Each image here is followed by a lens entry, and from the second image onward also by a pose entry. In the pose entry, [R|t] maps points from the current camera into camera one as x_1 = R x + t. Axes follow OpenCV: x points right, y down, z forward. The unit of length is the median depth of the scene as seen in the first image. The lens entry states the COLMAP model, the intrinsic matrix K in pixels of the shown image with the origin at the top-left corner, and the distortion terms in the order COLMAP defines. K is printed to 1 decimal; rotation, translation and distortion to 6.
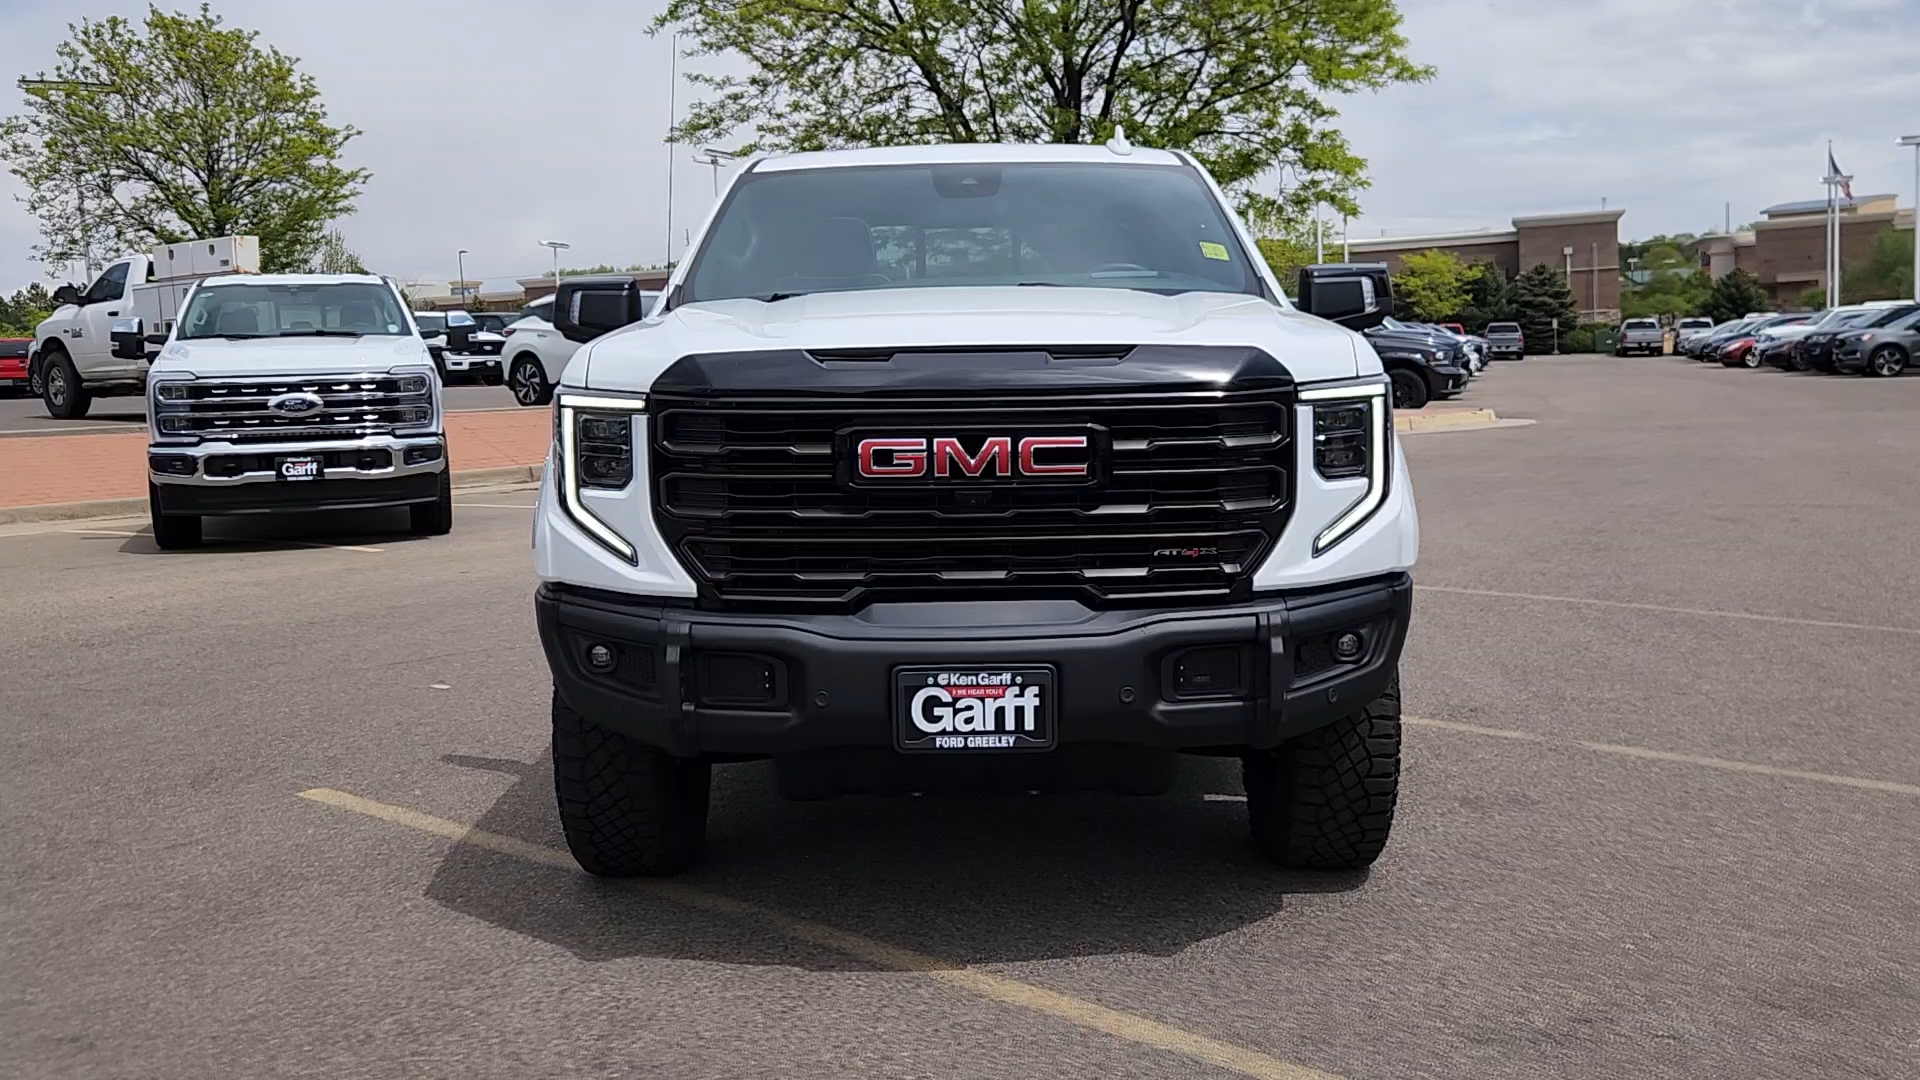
lens RADIAL K [[1834.7, 0, 942.0], [0, 1834.7, 545.4], [0, 0, 1]] dist [0.038225, -0.037604]
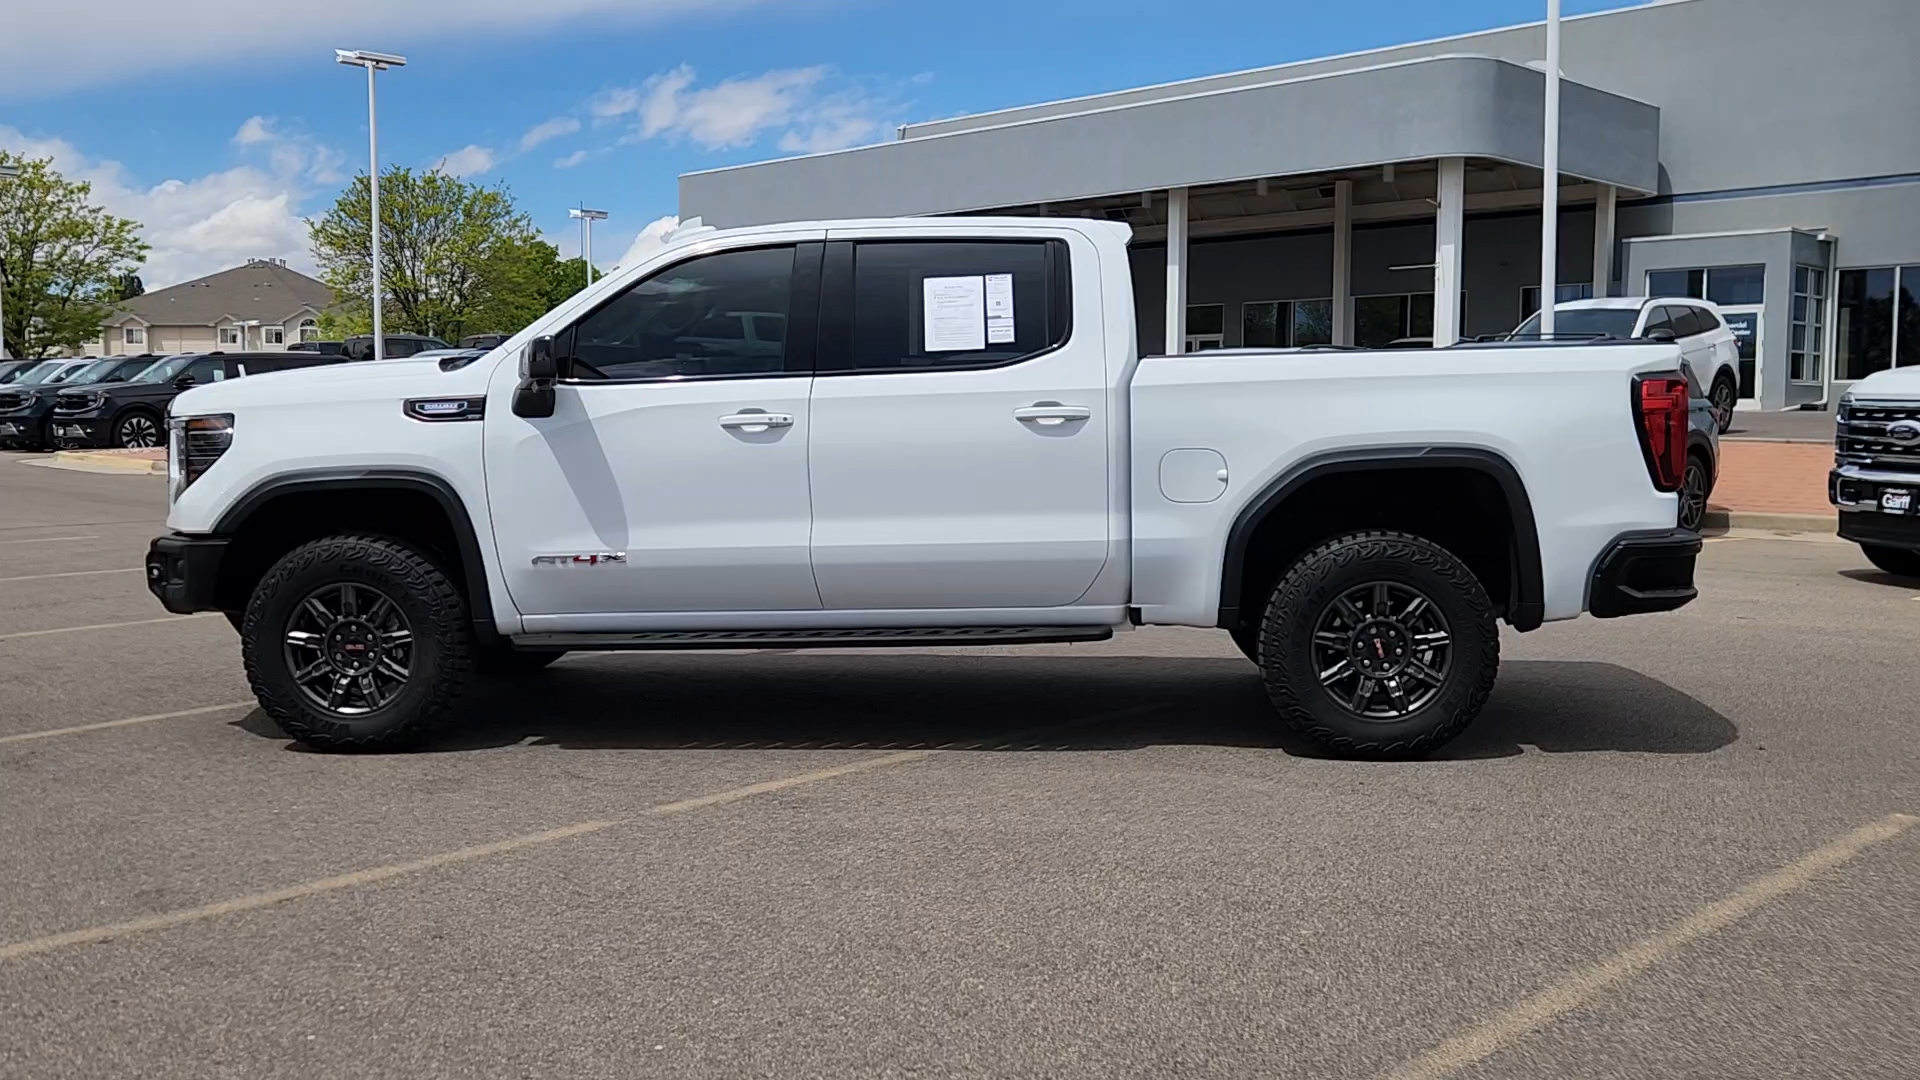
lens RADIAL K [[1834.7, 0, 942.0], [0, 1834.7, 545.4], [0, 0, 1]] dist [0.038225, -0.037604]
pose [[-0.065369, 0.117114, -0.990965, 1.960655], [-0.107172, 0.986521, 0.123658, -0.268612], [0.992089, 0.114287, -0.051936, 1.852218]]
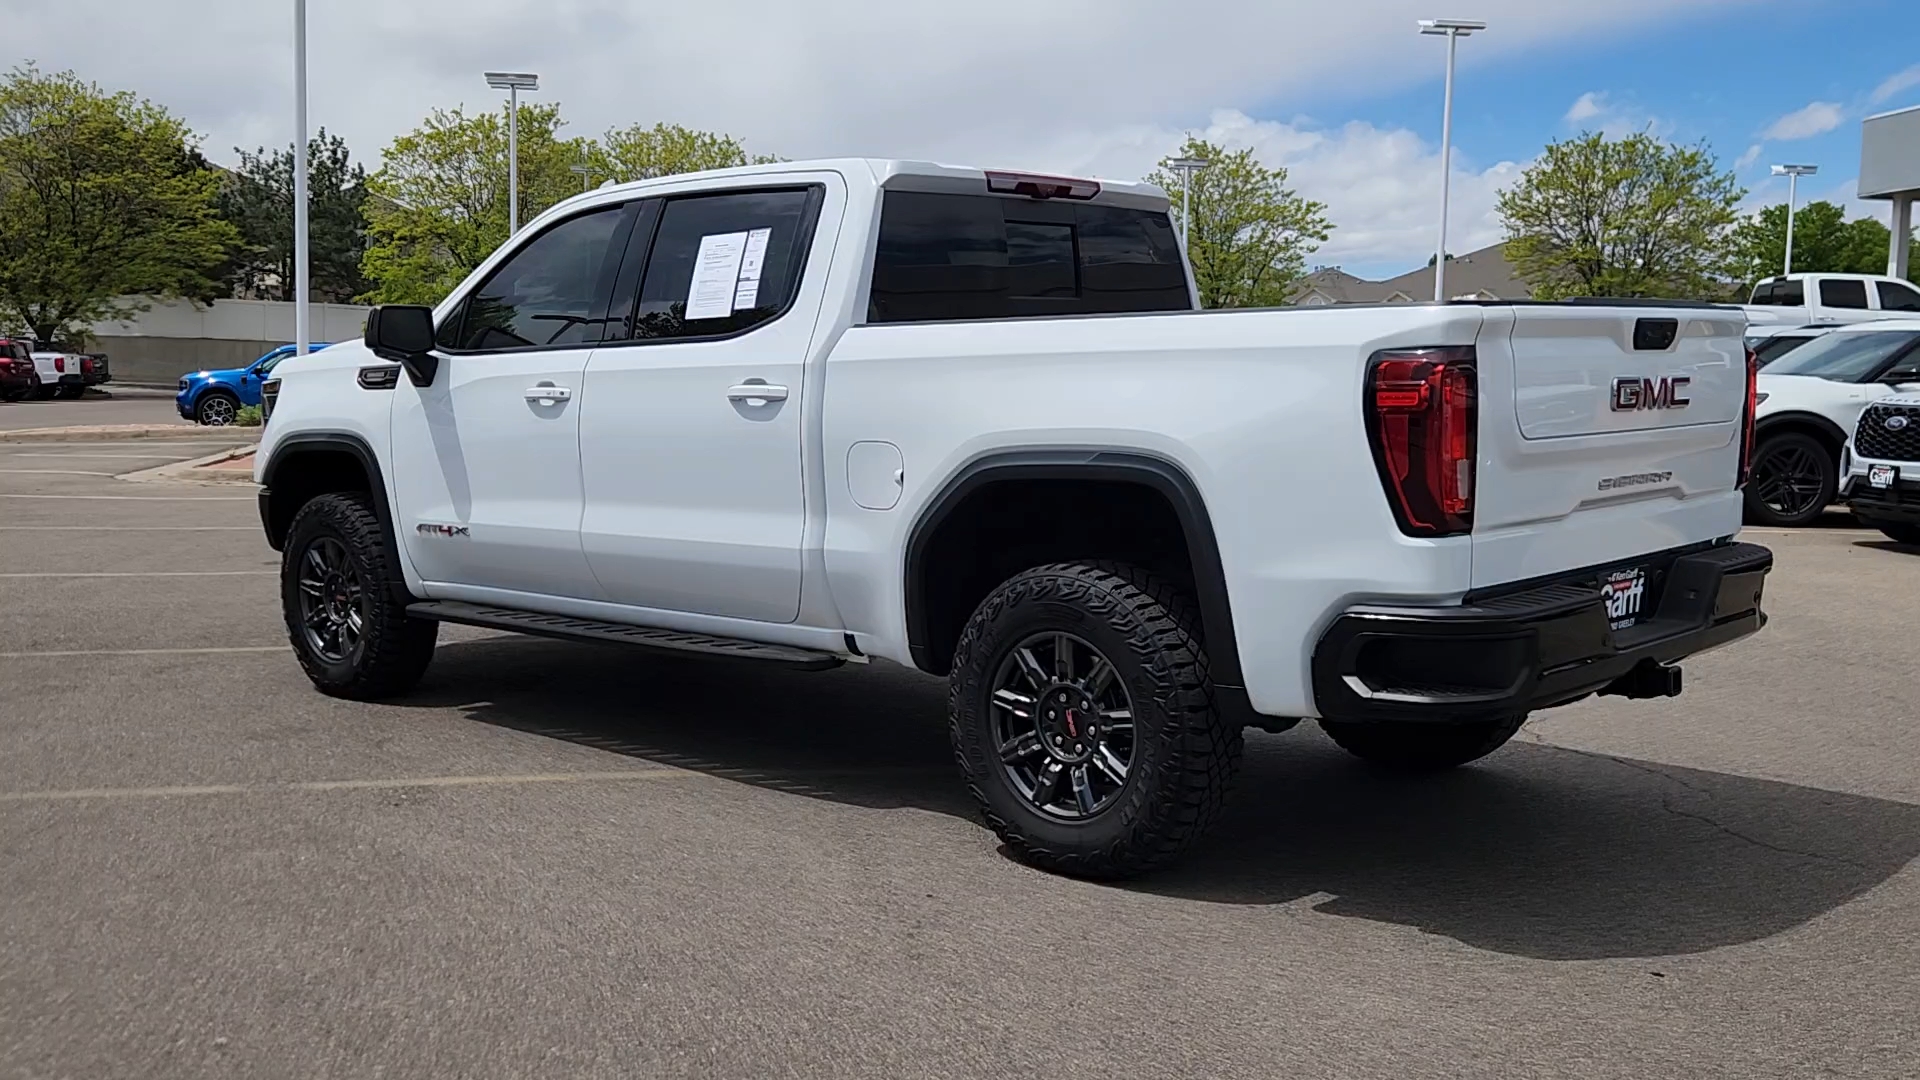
lens RADIAL K [[1834.7, 0, 942.0], [0, 1834.7, 545.4], [0, 0, 1]] dist [0.038225, -0.037604]
pose [[-0.678143, 0.101090, -0.727944, 1.218720], [-0.068359, 0.977525, 0.199431, -0.367414], [0.731744, 0.185004, -0.655991, 2.901320]]
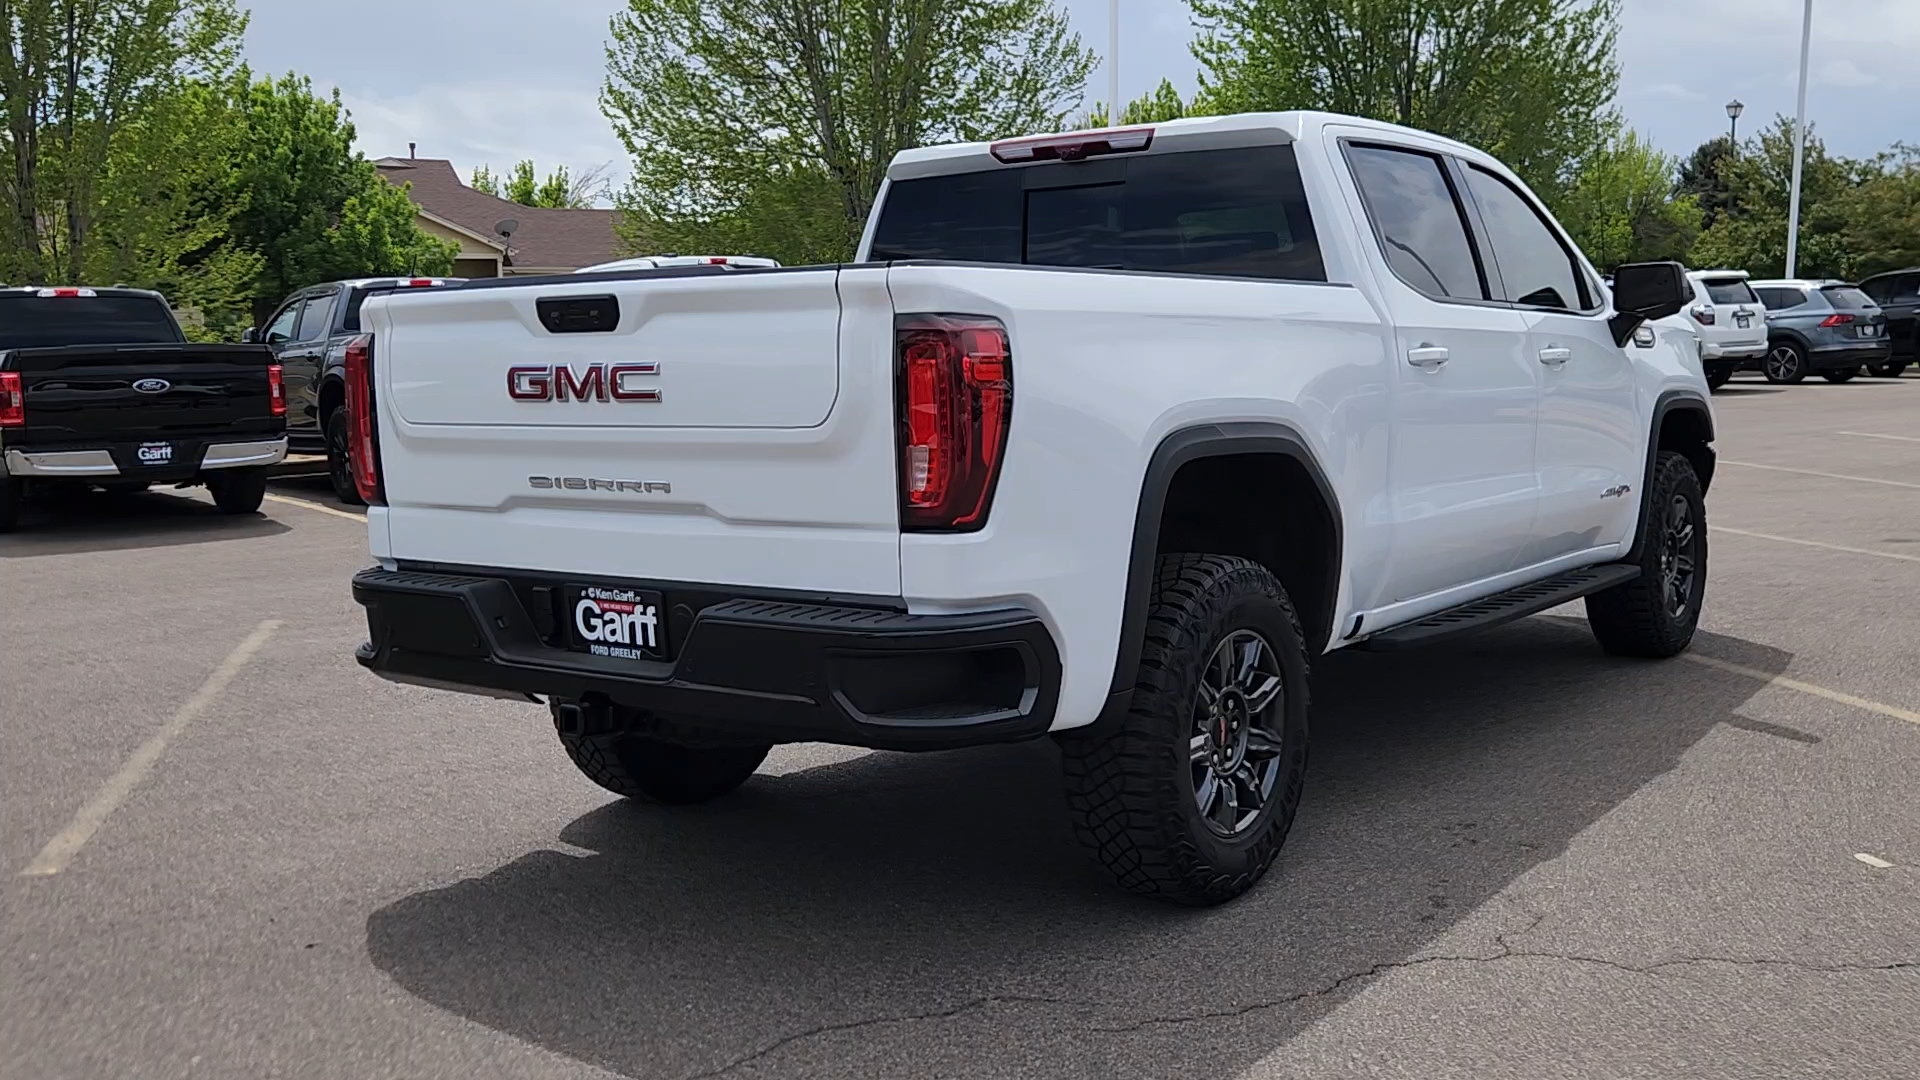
lens RADIAL K [[1834.7, 0, 942.0], [0, 1834.7, 545.4], [0, 0, 1]] dist [0.038225, -0.037604]
pose [[-0.809549, -0.027598, 0.586403, -0.730509], [0.106583, 0.975383, 0.193047, -0.345361], [-0.577296, 0.218782, -0.786679, 3.143424]]
